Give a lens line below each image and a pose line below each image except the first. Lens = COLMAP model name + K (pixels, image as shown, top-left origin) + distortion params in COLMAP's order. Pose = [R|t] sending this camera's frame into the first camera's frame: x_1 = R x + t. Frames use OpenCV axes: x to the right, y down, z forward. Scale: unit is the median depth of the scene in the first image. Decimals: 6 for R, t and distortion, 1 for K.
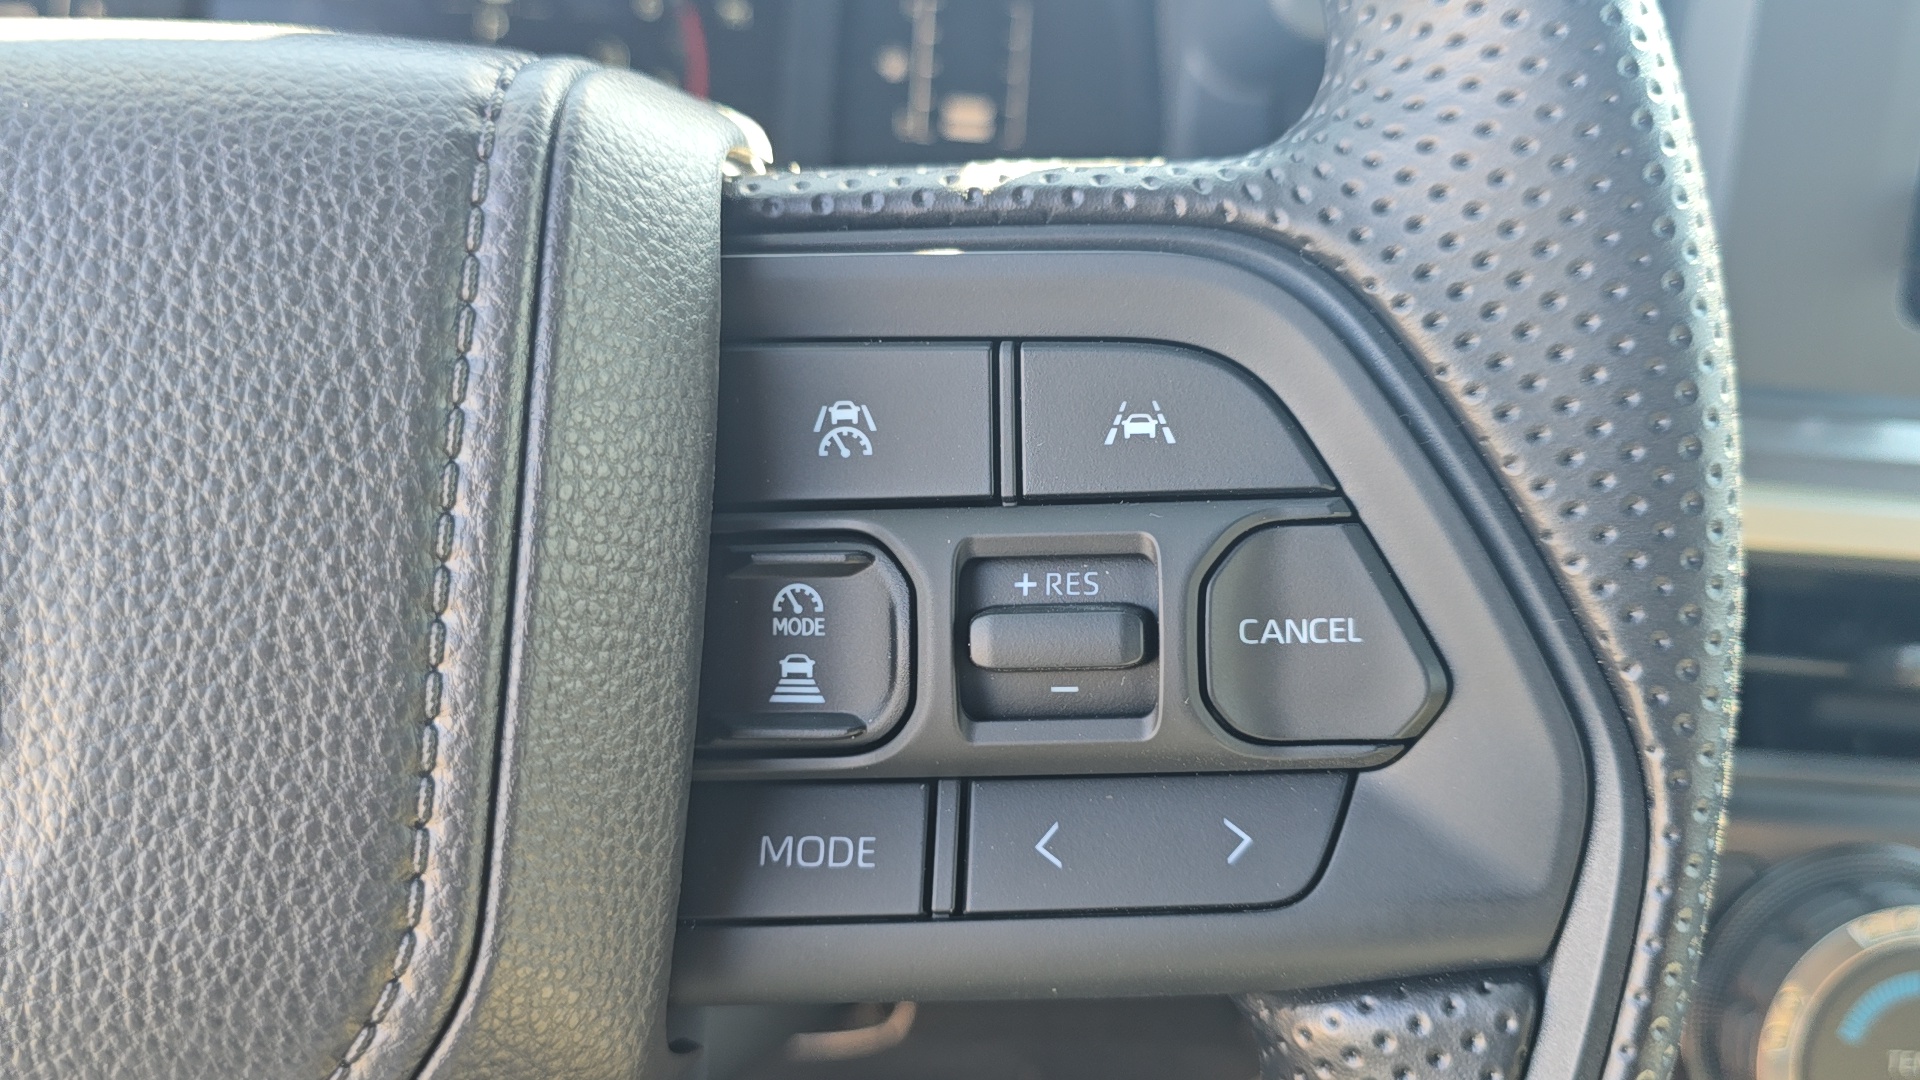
lens RADIAL K [[1744.6, 0, 967.2], [0, 1744.6, 534.6], [0, 0, 1]] dist [-0.049881, -0.009106]
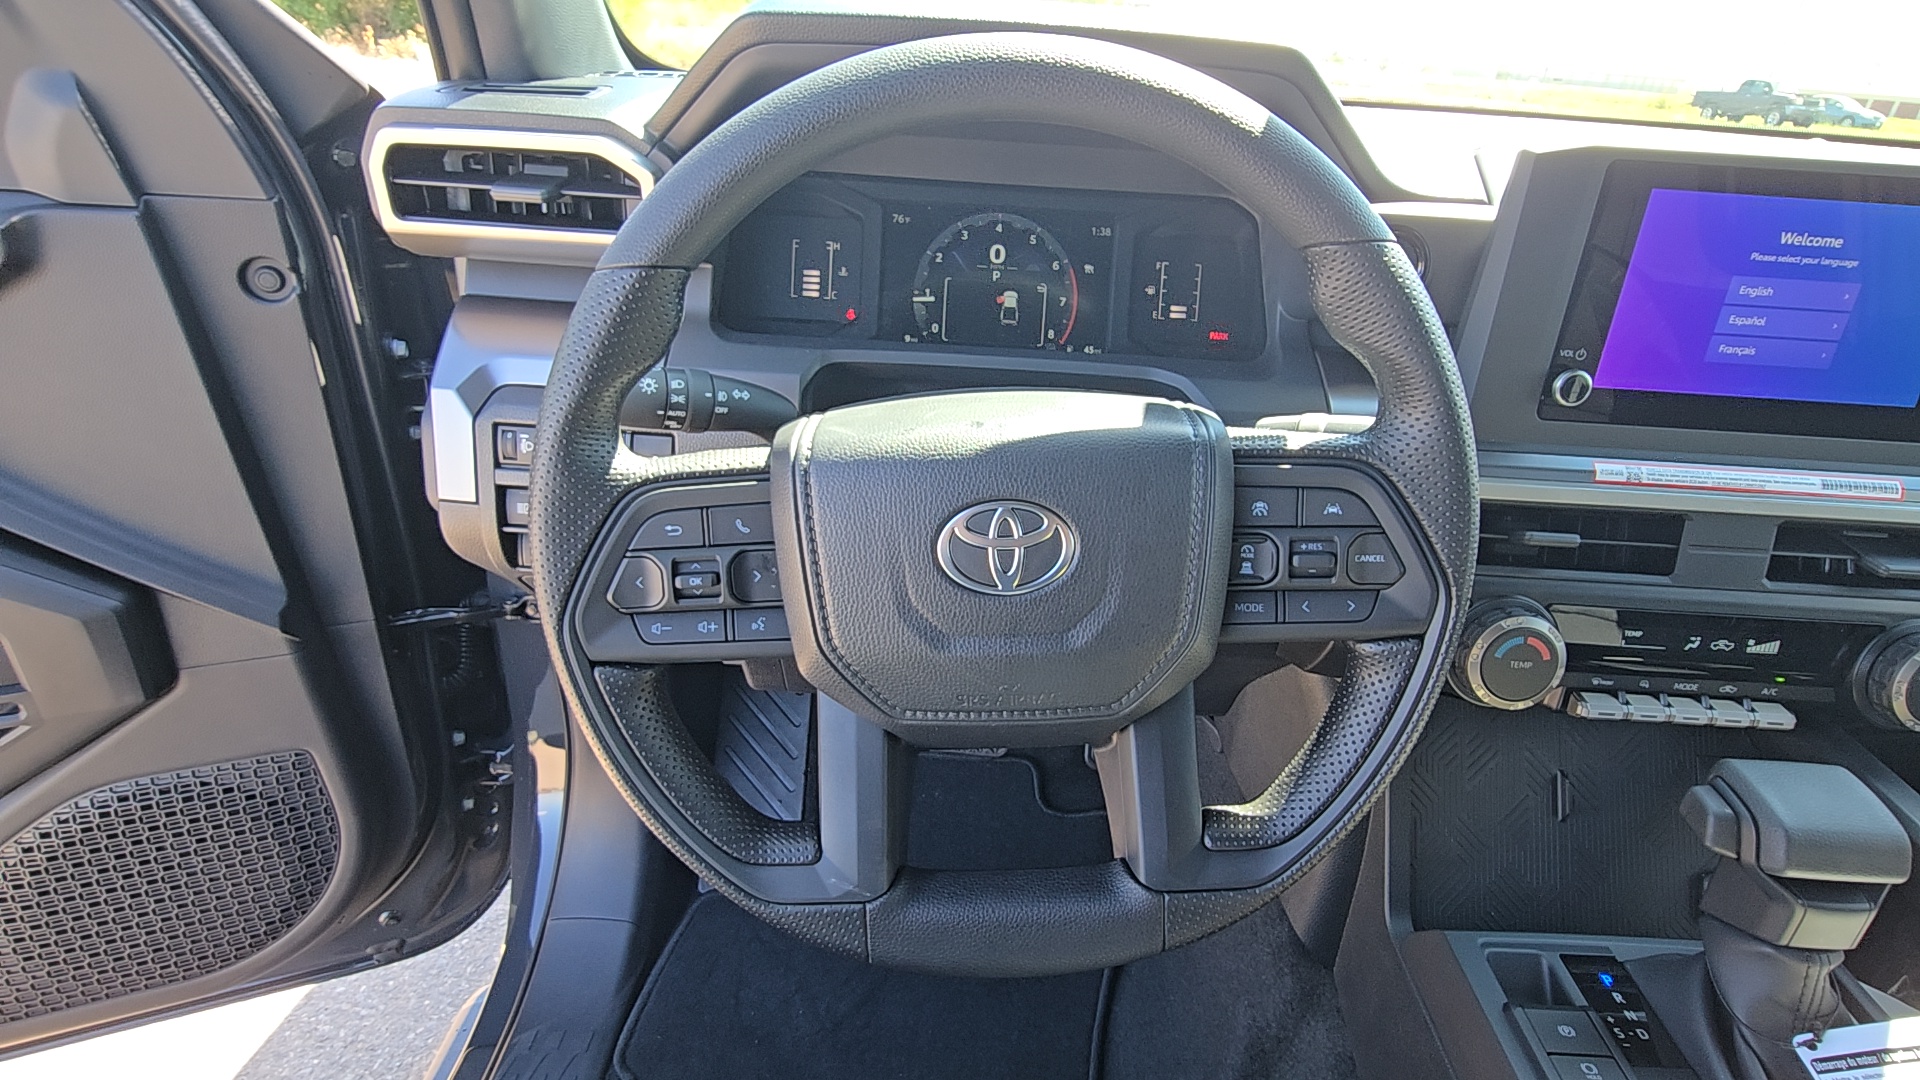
lens RADIAL K [[989.4, 0, 966.3], [0, 989.4, 542.3], [0, 0, 1]] dist [-0.002994, 0.004820]
pose [[0.999321, 0.001600, -0.036803, -0.700135], [0.004447, 0.986513, 0.163624, -0.380349], [0.036569, -0.163676, 0.985836, -1.406743]]
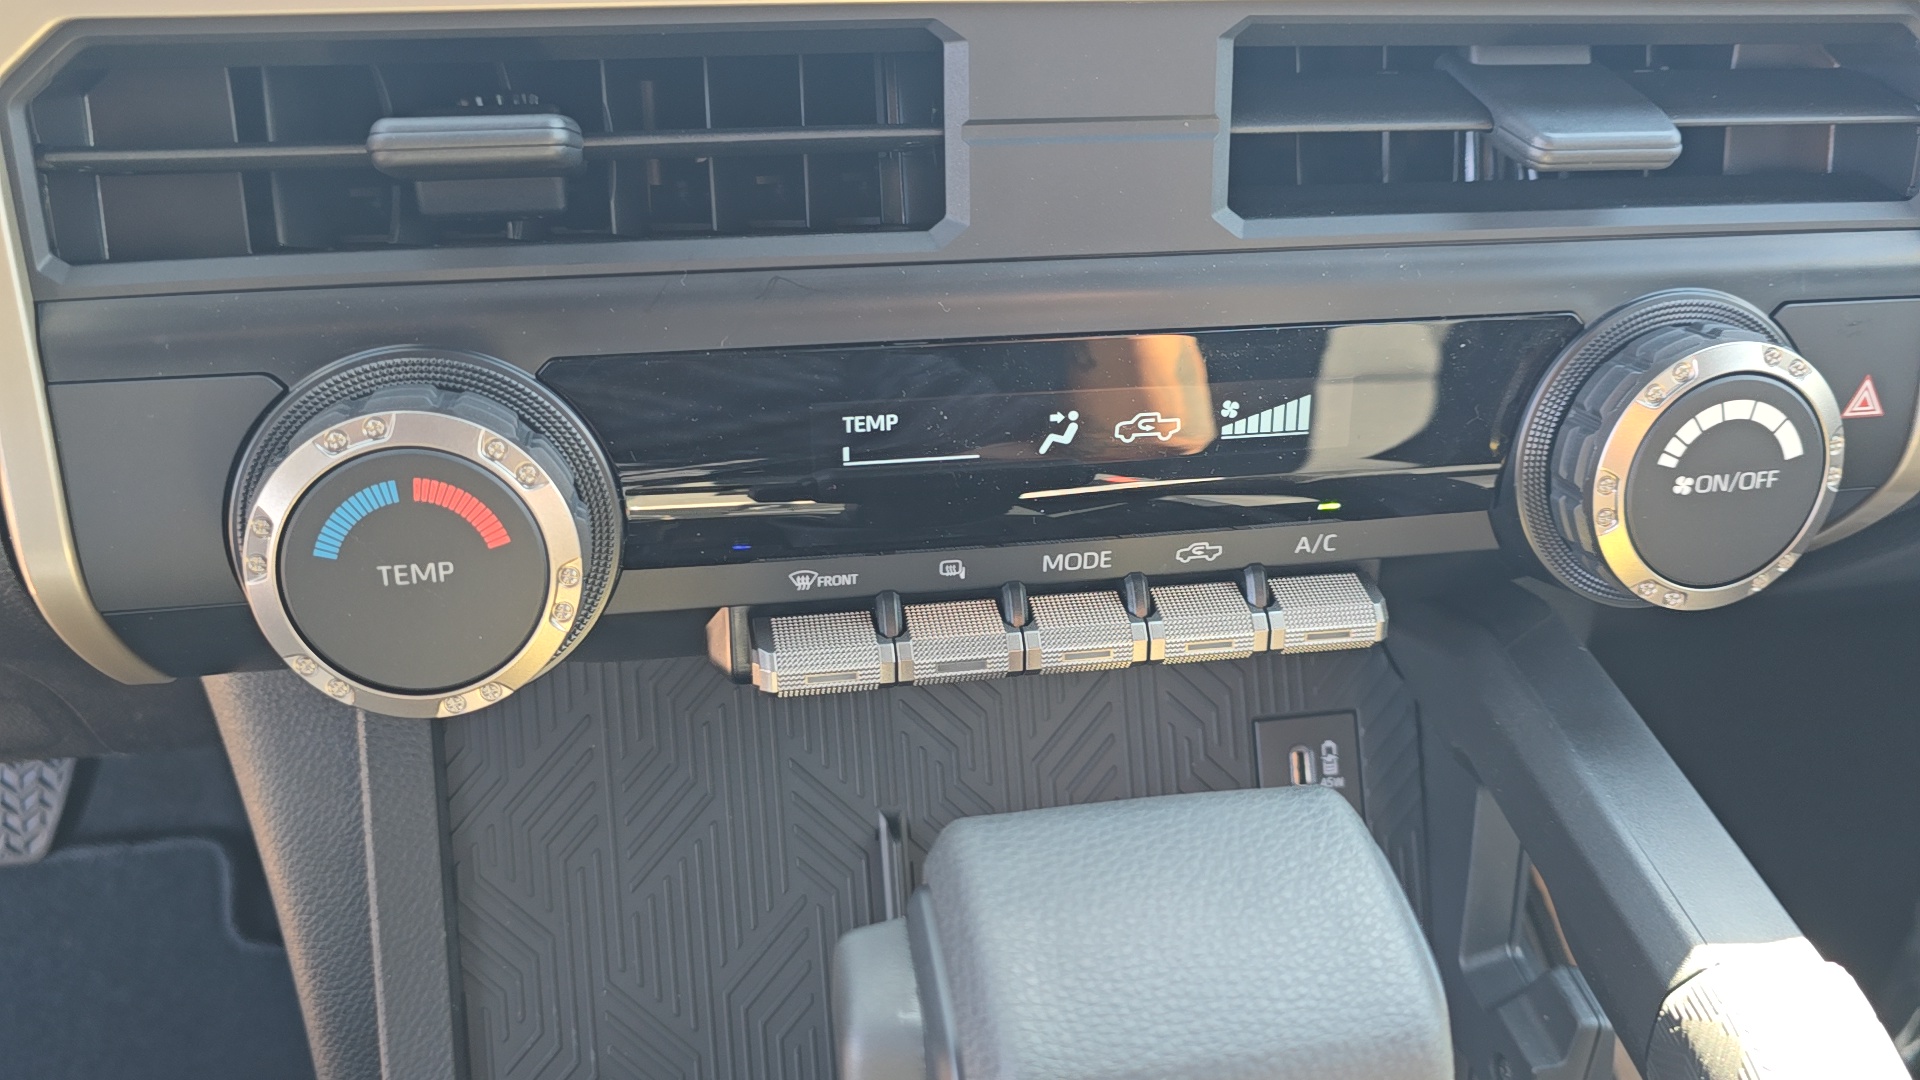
lens RADIAL K [[1609.1, 0, 960.7], [0, 1609.1, 523.7], [0, 0, 1]] dist [-0.011545, -0.003195]
pose [[0.986701, -0.119775, 0.109886, 1.308990], [0.086700, 0.959649, 0.267502, 0.122042], [-0.137492, -0.254417, 0.957271, 0.192001]]
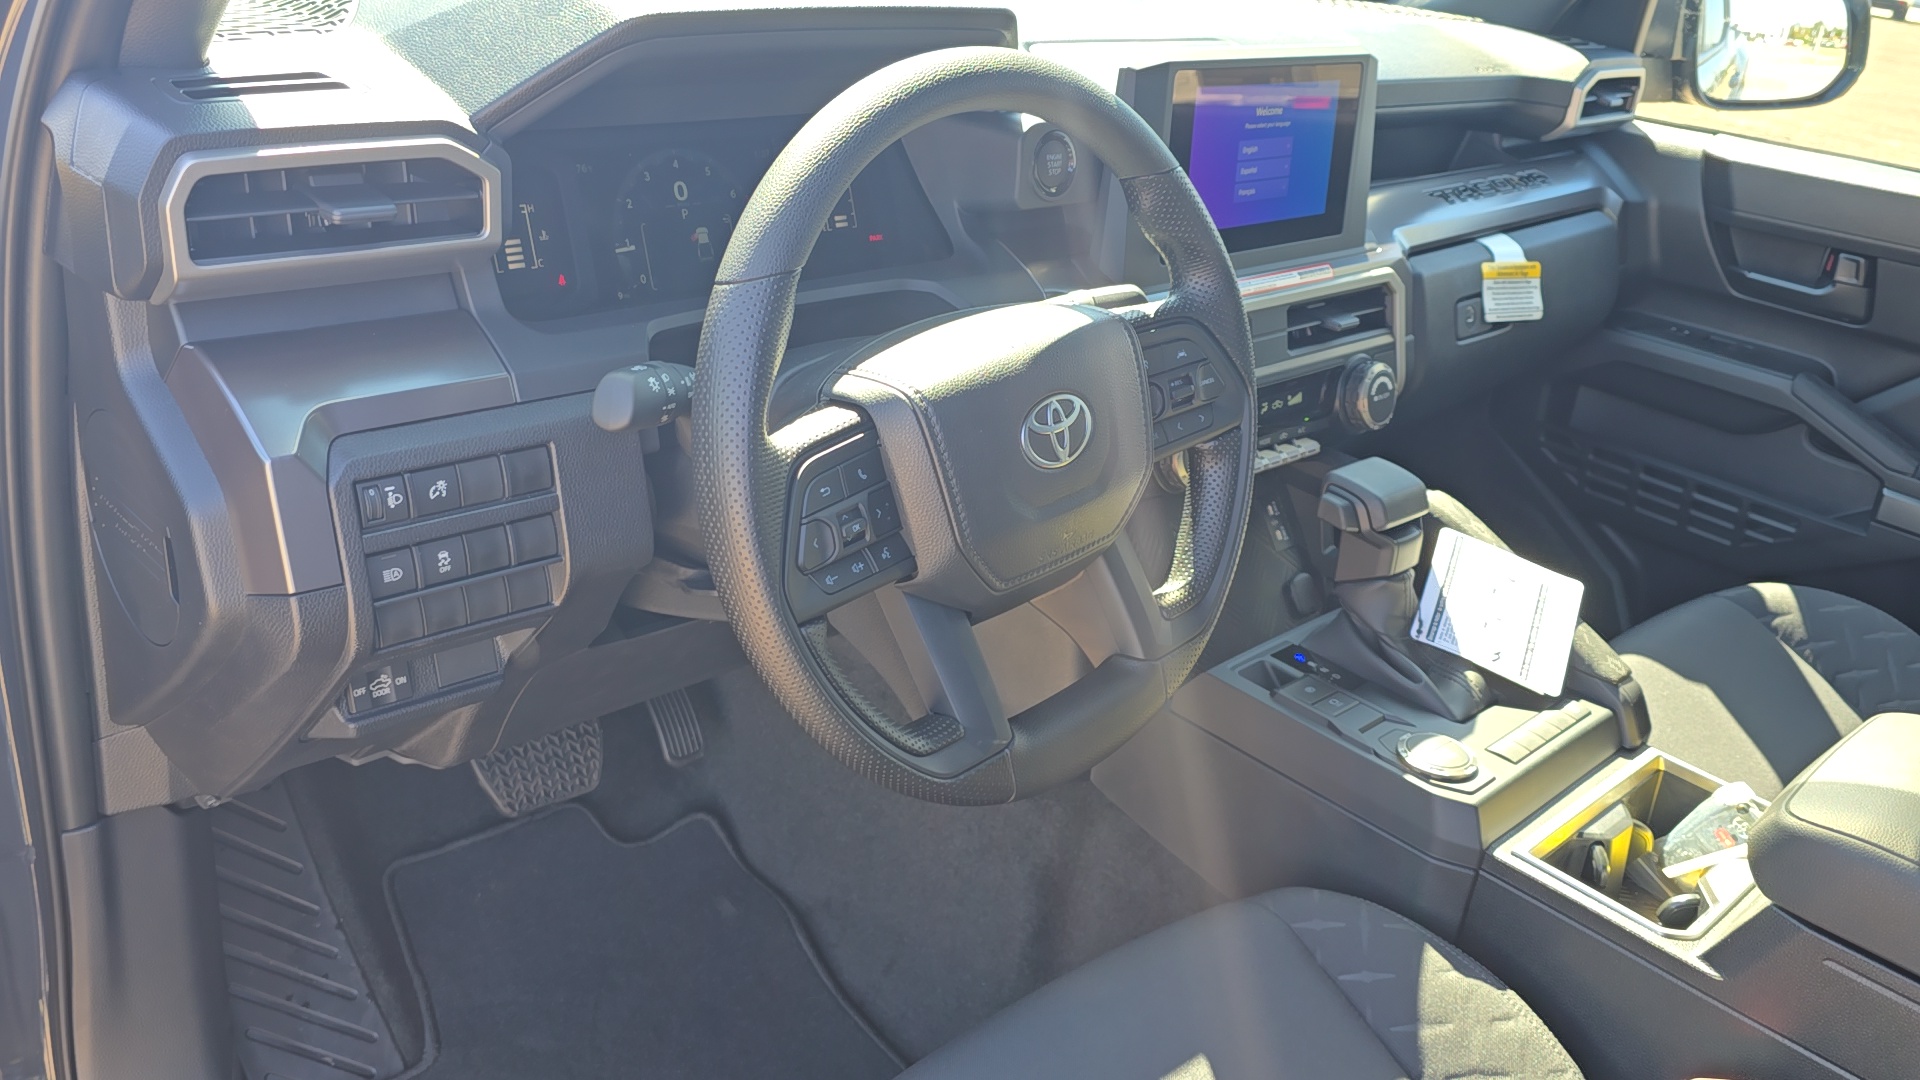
lens RADIAL K [[1609.1, 0, 997.9], [0, 1609.1, 527.7], [0, 0, 1]] dist [-0.011545, -0.003195]
pose [[0.725527, -0.280157, 0.628588, -3.985330], [0.157410, 0.956730, 0.244722, -0.941349], [-0.669950, -0.078606, 0.738233, -2.699700]]
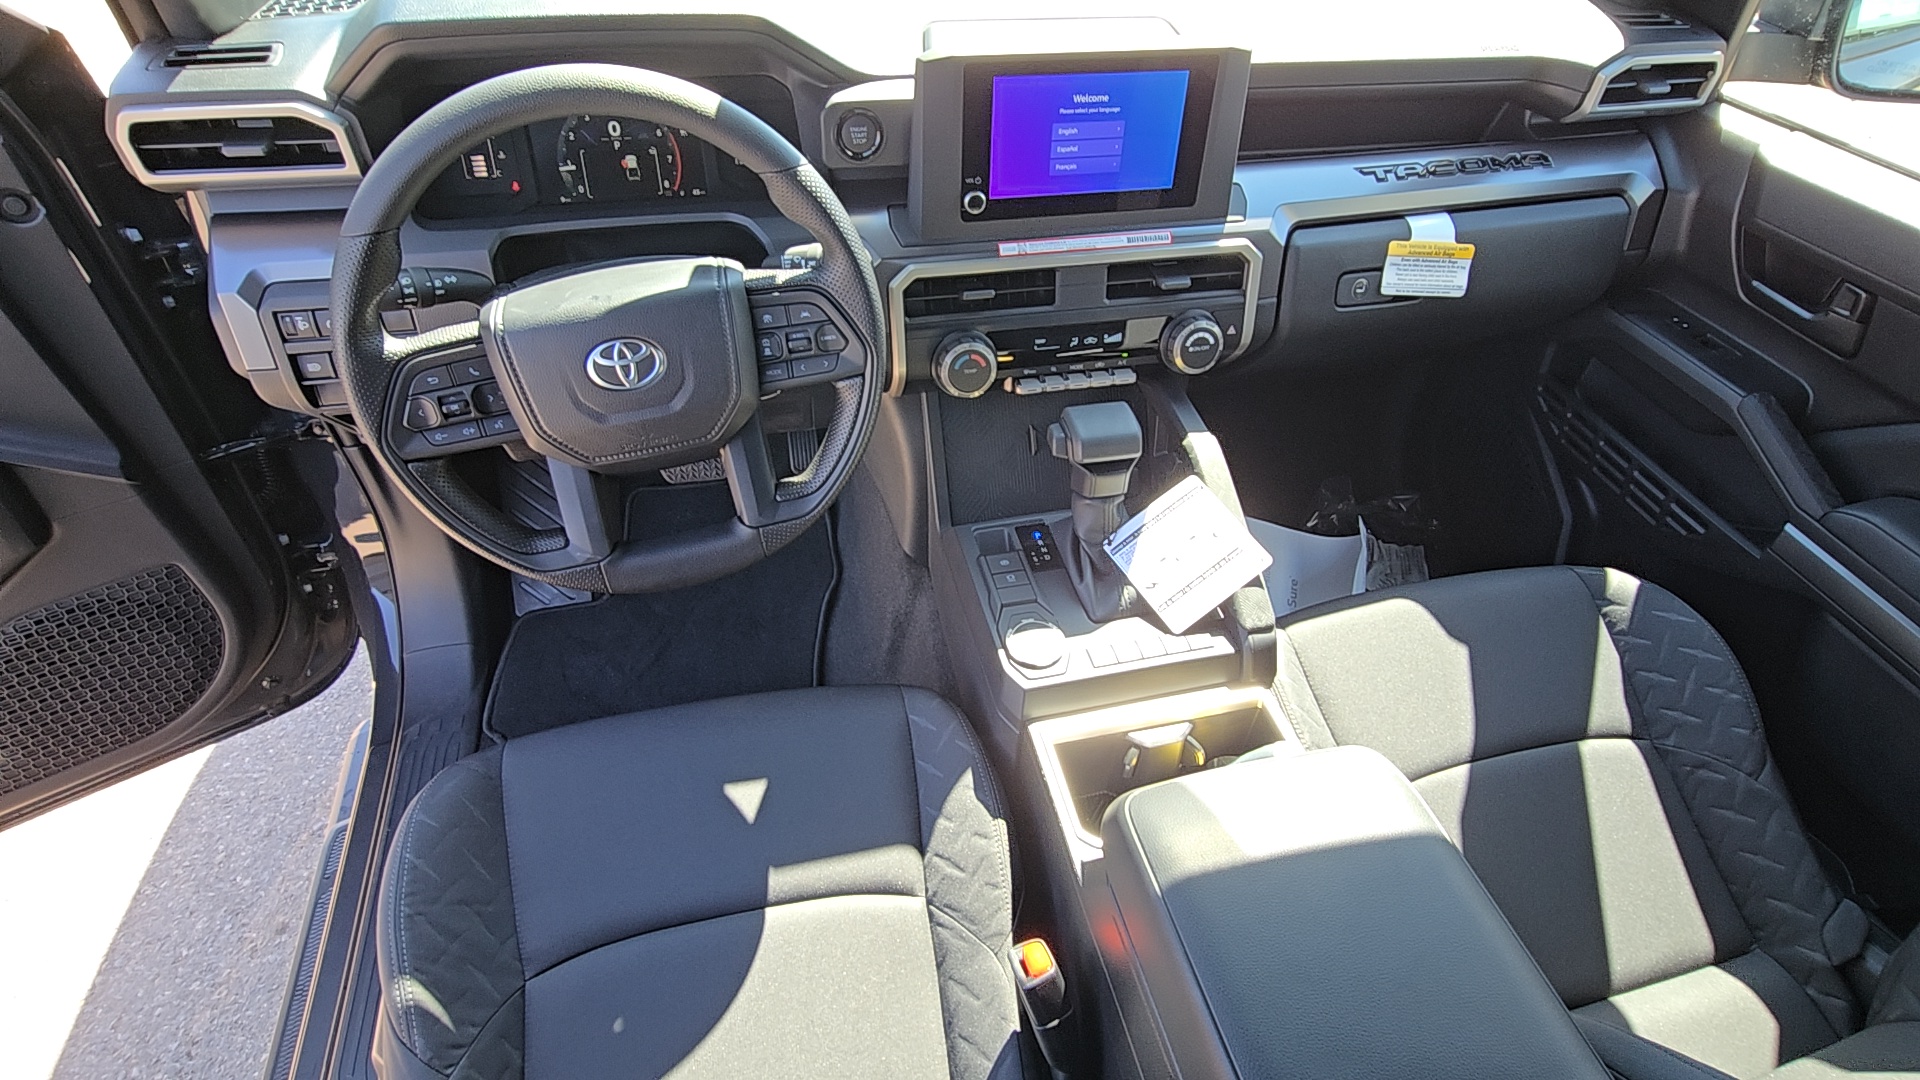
lens RADIAL K [[989.4, 0, 969.9], [0, 989.4, 542.9], [0, 0, 1]] dist [-0.002994, 0.004820]
pose [[0.974054, -0.174490, 0.144123, 0.000286], [0.094463, 0.892167, 0.441717, -1.046005], [-0.205657, -0.416642, 0.885502, -3.549040]]
